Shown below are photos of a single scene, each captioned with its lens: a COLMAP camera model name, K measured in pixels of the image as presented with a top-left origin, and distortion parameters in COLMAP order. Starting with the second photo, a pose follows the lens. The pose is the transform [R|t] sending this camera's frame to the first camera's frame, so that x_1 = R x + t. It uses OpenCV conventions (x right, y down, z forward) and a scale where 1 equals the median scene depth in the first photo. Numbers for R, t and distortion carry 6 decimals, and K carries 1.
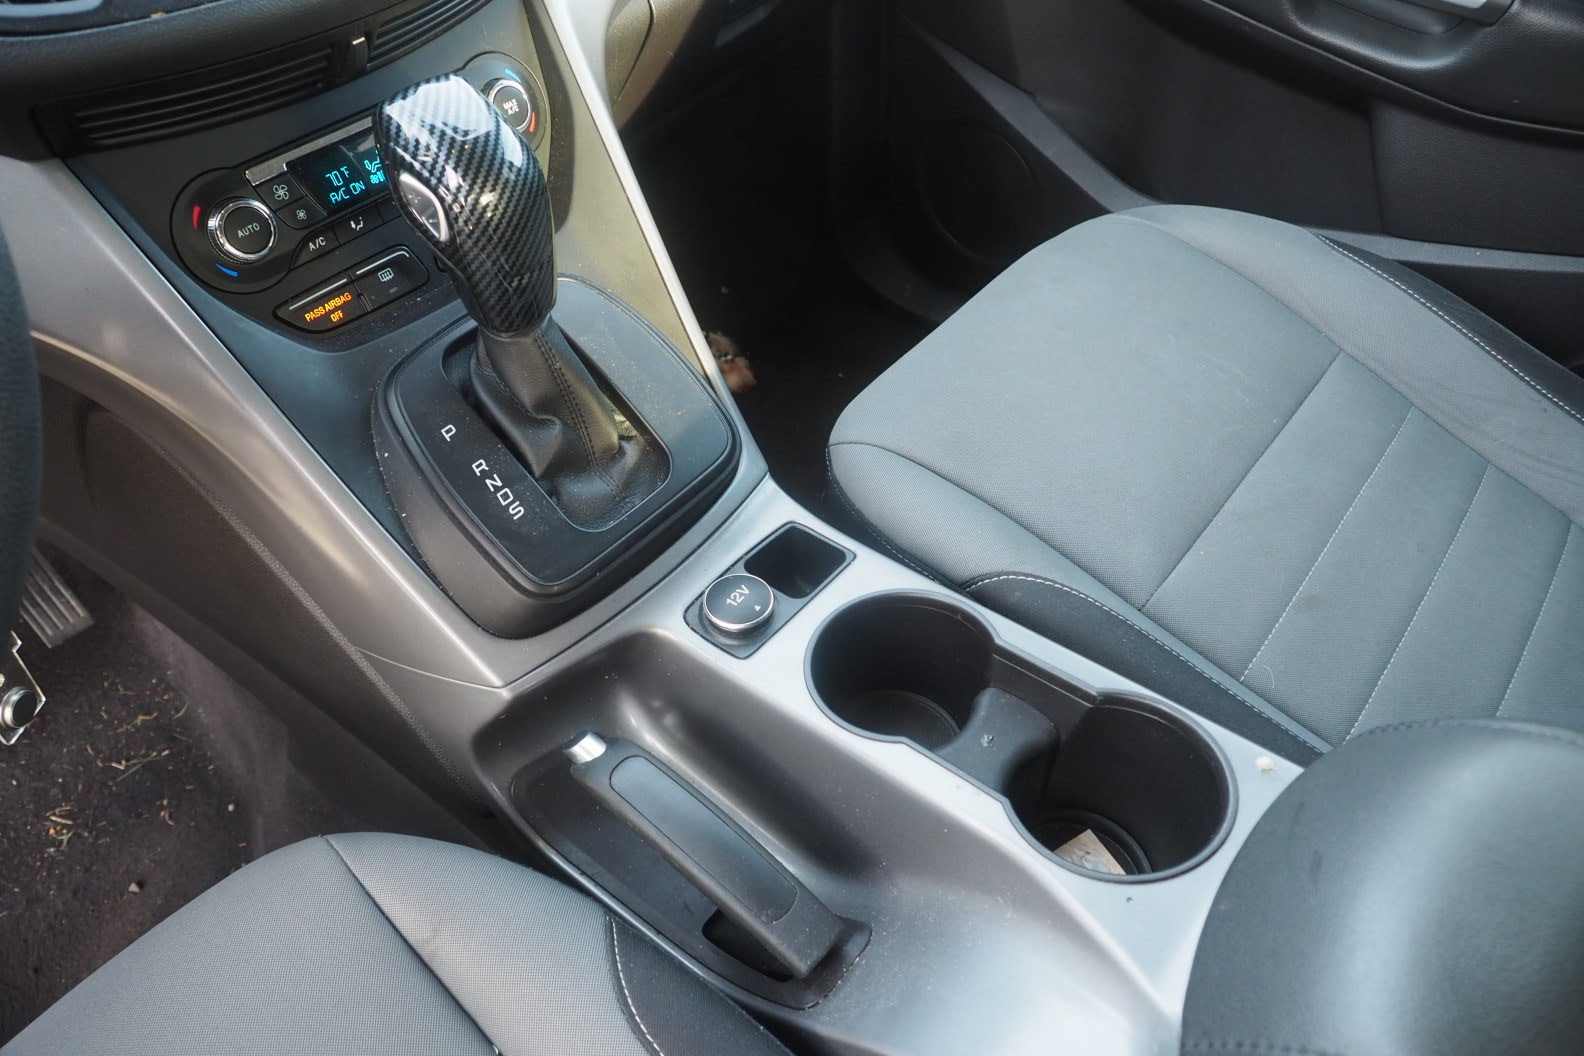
lens RADIAL K [[1121.8, 0, 798.7], [0, 1121.8, 521.5], [0, 0, 1]] dist [-0.035413, -0.005766]
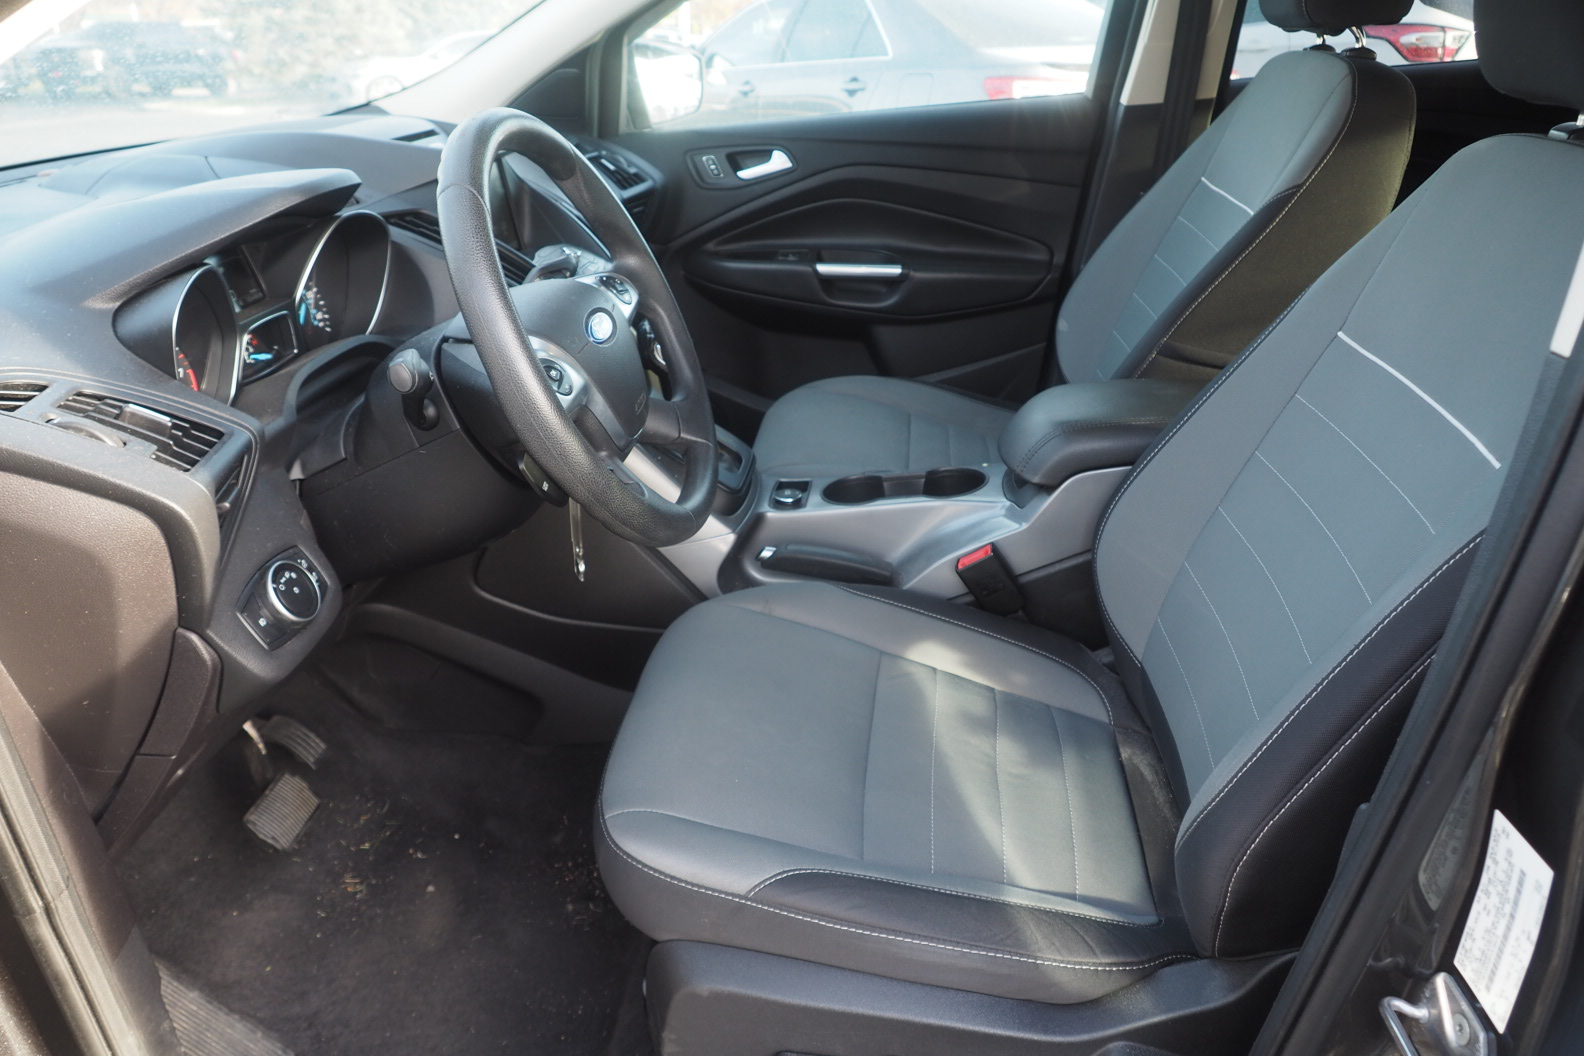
lens RADIAL K [[1121.8, 0, 798.7], [0, 1121.8, 521.5], [0, 0, 1]] dist [-0.035413, -0.005766]
pose [[0.833380, -0.243574, 0.496134, -1.298130], [0.410099, 0.874307, -0.259627, 0.788555], [-0.370535, 0.419832, 0.828520, -1.063074]]
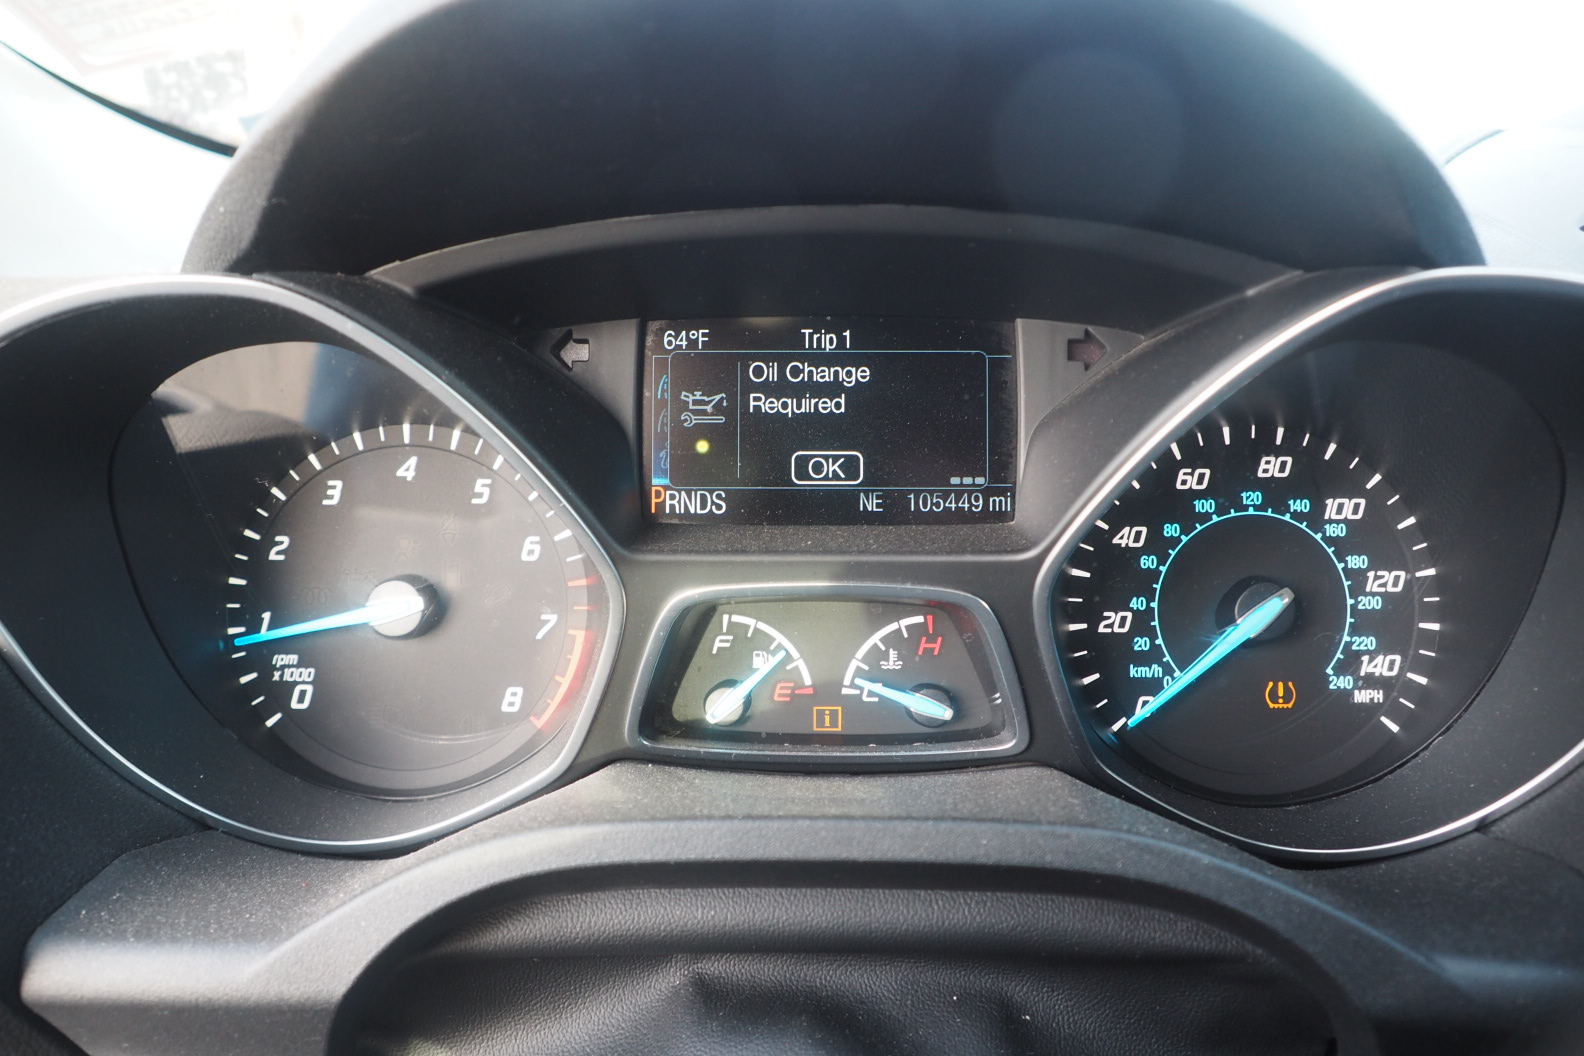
lens RADIAL K [[1121.8, 0, 798.7], [0, 1121.8, 521.5], [0, 0, 1]] dist [-0.035413, -0.005766]
pose [[0.621662, 0.216908, -0.752654, -0.724106], [-0.558846, 0.796114, -0.232151, -0.191657], [0.548843, 0.564937, 0.616132, 0.256014]]
